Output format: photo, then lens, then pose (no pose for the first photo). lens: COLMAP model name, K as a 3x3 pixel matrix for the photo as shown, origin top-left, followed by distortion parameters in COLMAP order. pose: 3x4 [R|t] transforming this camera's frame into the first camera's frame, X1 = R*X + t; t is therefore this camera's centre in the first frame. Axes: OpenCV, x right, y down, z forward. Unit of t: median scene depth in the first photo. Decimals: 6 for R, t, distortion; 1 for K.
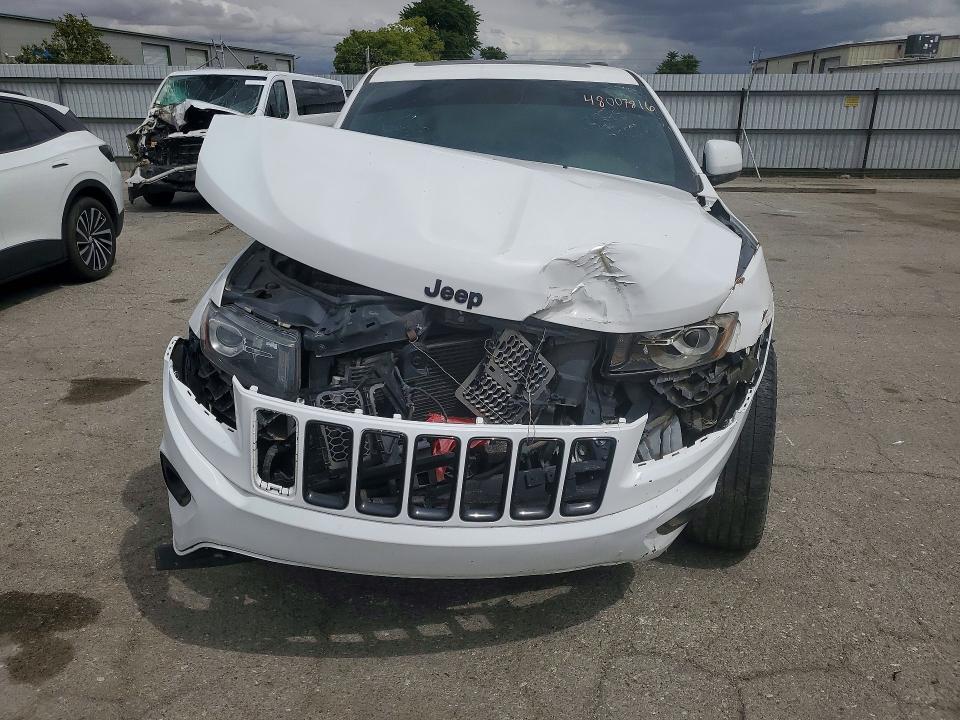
lens RADIAL K [[731.1, 0, 467.4], [0, 731.1, 359.5], [0, 0, 1]] dist [0.006523, 0.006971]
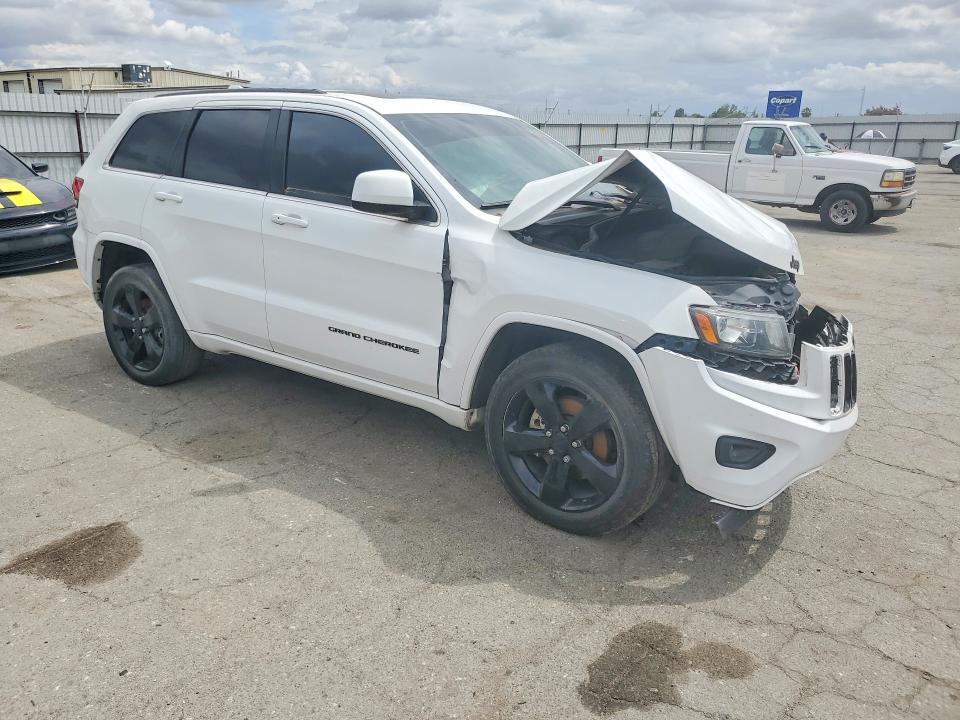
lens RADIAL K [[731.1, 0, 467.4], [0, 731.1, 359.5], [0, 0, 1]] dist [0.006523, 0.006971]
pose [[0.572461, -0.234581, 0.785659, -0.819979], [0.255485, 0.961530, 0.100936, -0.112987], [-0.779112, 0.142942, 0.610371, 0.312255]]
